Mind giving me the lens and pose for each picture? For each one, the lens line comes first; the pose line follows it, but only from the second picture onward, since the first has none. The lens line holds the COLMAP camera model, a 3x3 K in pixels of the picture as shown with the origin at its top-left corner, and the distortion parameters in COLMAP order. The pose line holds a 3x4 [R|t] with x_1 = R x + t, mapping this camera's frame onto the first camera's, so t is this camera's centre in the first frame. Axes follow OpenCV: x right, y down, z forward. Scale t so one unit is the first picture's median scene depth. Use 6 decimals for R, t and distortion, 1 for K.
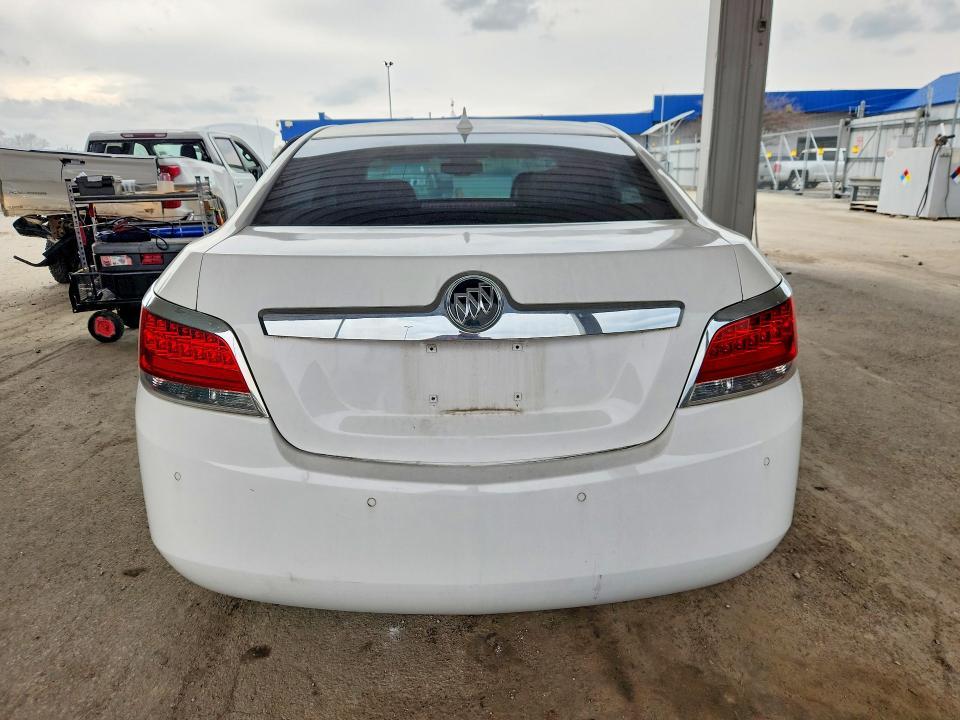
lens RADIAL K [[684.6, 0, 480.0], [0, 684.6, 360.0], [0, 0, 1]] dist [0.025601, -0.006798]
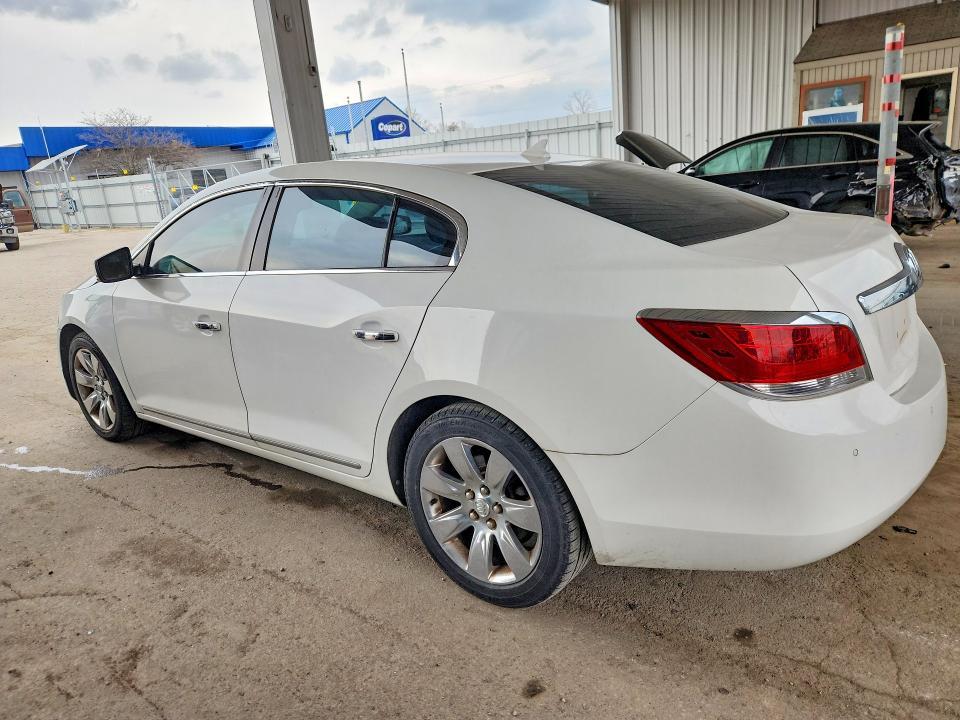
lens RADIAL K [[665.1, 0, 480.0], [0, 665.1, 360.0], [0, 0, 1]] dist [0.025935, -0.000990]
pose [[0.615768, -0.245703, 0.748639, -0.112027], [0.273982, 0.957614, 0.088934, -0.017212], [-0.738759, 0.150351, 0.656986, 0.049317]]
